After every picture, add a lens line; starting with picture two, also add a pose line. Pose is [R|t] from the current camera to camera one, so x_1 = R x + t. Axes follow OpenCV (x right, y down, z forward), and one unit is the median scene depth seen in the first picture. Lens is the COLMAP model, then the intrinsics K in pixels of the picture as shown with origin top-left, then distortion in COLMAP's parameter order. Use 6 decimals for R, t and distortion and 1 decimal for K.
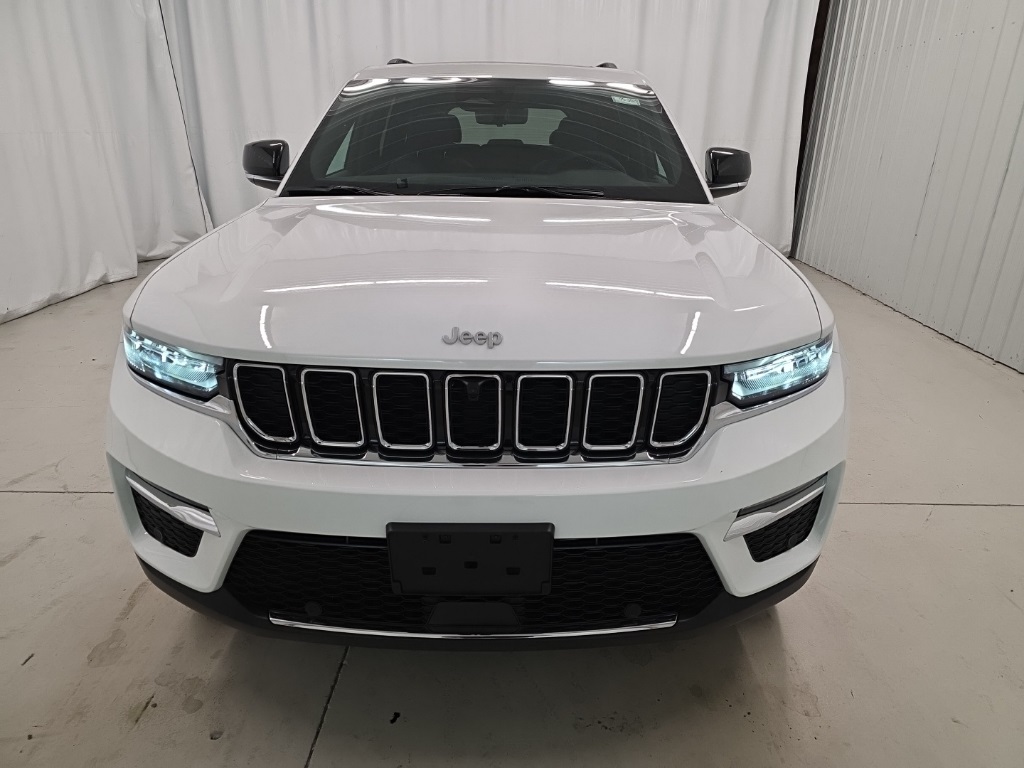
lens RADIAL K [[682.3, 0, 517.6], [0, 682.3, 383.2], [0, 0, 1]] dist [0.039798, -0.037078]
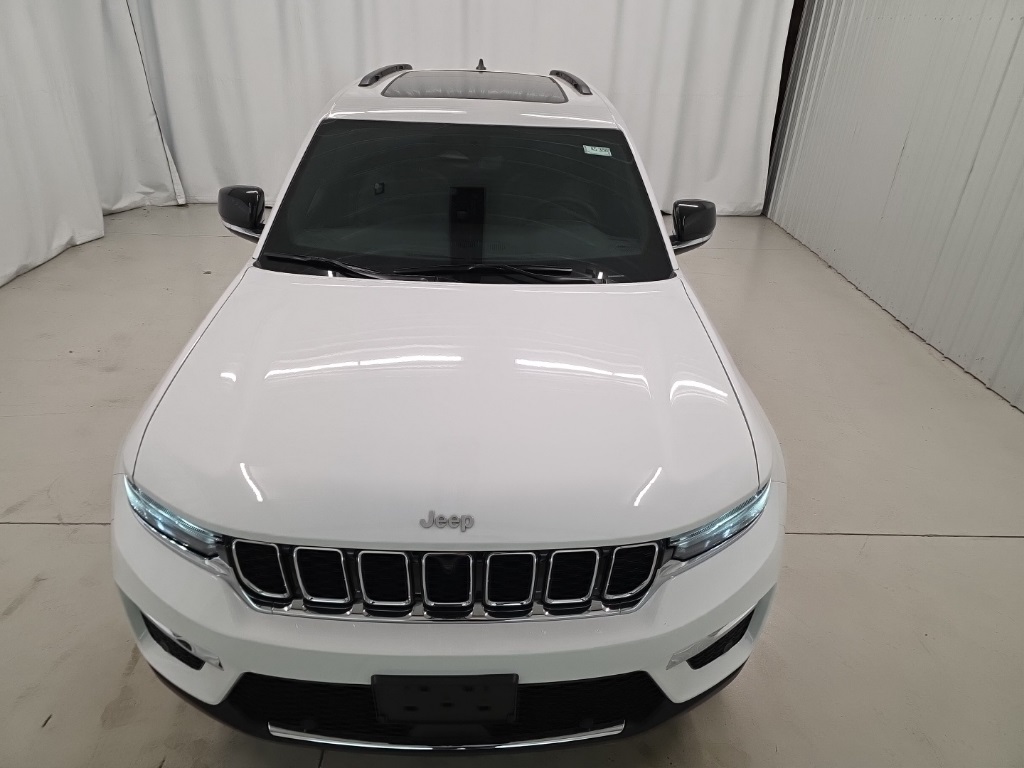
lens RADIAL K [[682.3, 0, 512.9], [0, 682.3, 366.2], [0, 0, 1]] dist [0.039798, -0.037078]
pose [[0.999532, 0.002408, 0.030511, 0.006162], [-0.005922, 0.993275, 0.115629, -0.396157], [-0.030028, -0.115756, 0.992824, -0.076283]]
